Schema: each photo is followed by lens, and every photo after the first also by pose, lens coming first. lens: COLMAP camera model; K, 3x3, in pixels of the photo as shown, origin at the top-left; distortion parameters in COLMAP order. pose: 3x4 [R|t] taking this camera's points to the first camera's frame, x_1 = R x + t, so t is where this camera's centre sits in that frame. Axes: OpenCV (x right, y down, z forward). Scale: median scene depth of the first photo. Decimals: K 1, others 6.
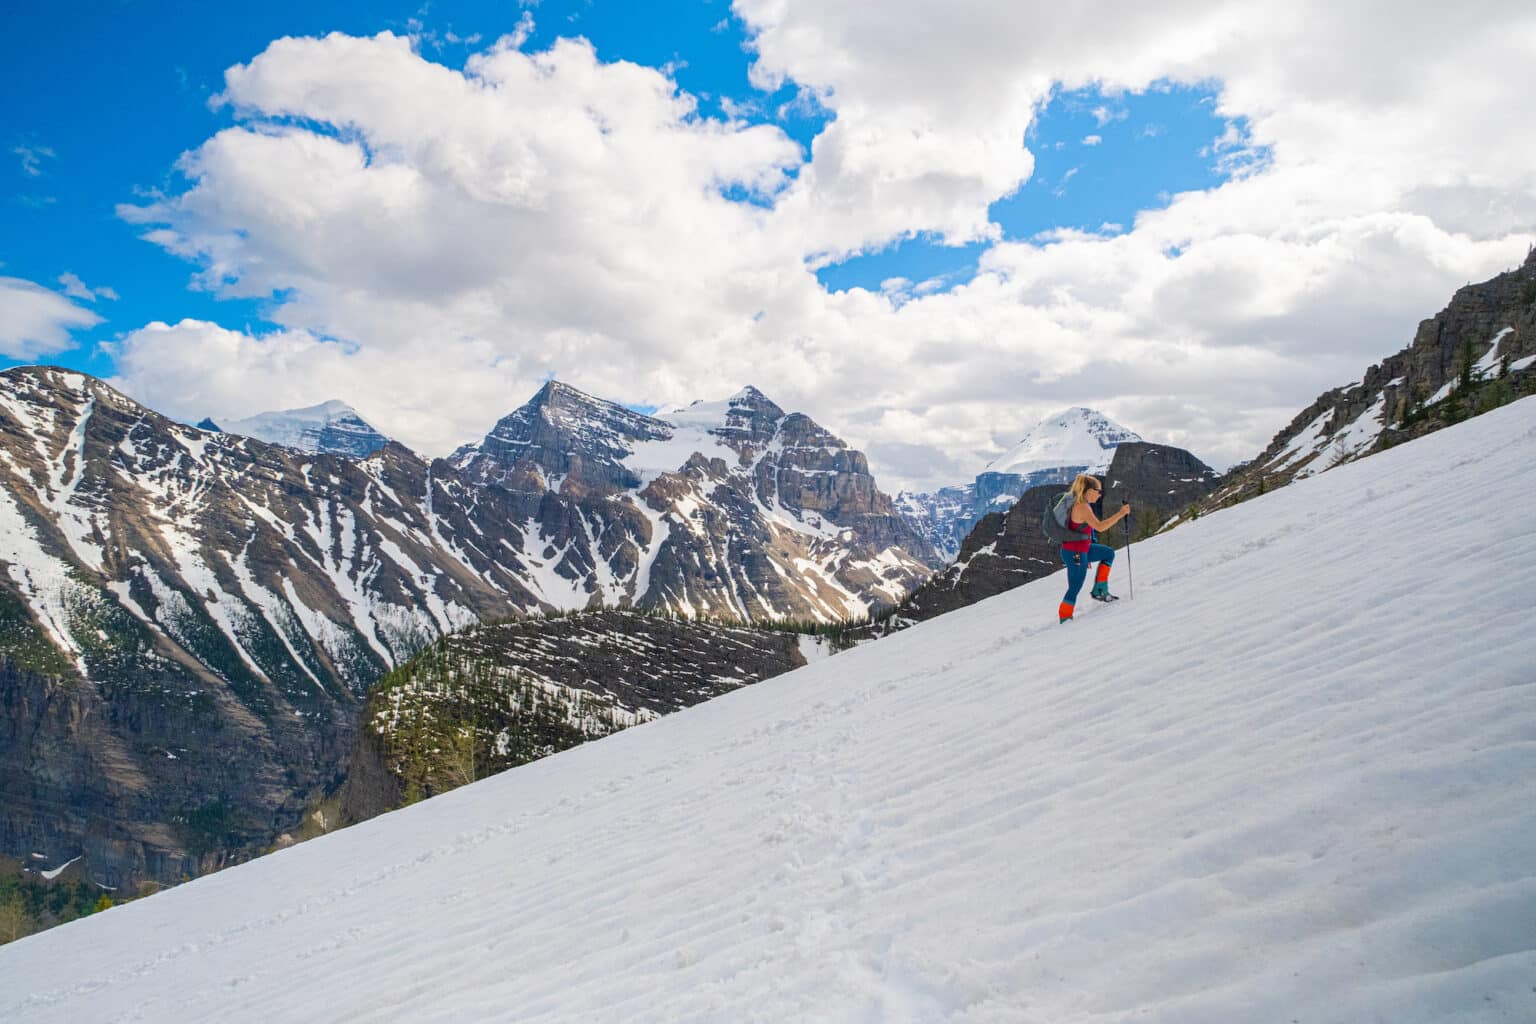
lens RADIAL K [[1045.3, 0, 770.1], [0, 1045.3, 506.7], [0, 0, 1]] dist [0.019066, -0.010186]
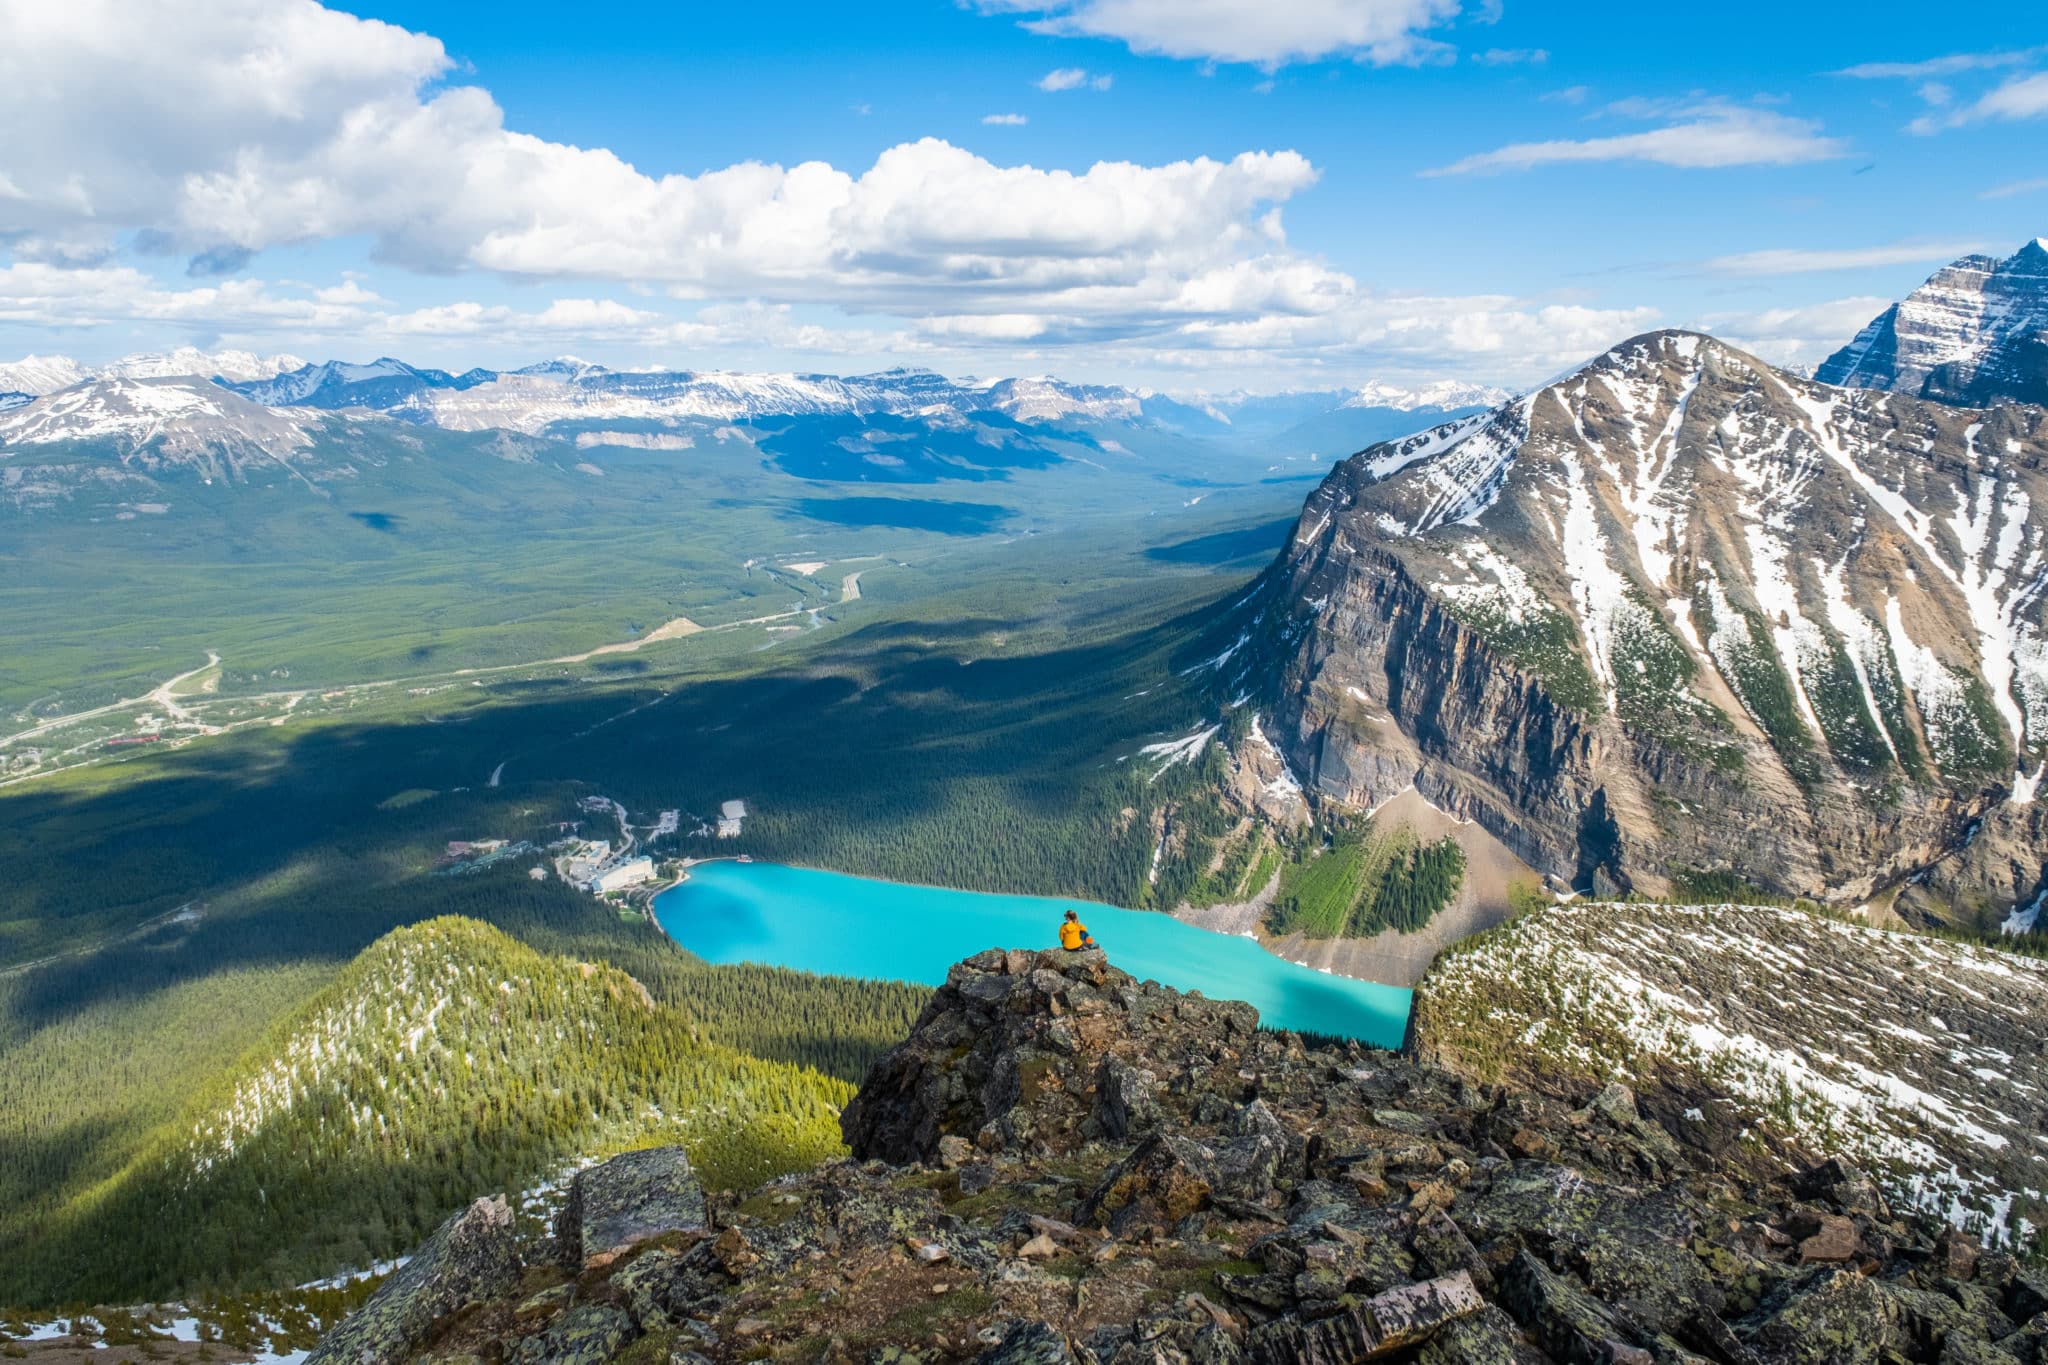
lens RADIAL K [[1393.7, 0, 1033.0], [0, 1393.7, 685.1], [0, 0, 1]] dist [0.019066, -0.010186]
pose [[0.405315, 0.168310, -0.898550, 0.242652], [0.072086, 0.973961, 0.214952, -0.148559], [0.911331, -0.151896, 0.382628, 0.008947]]
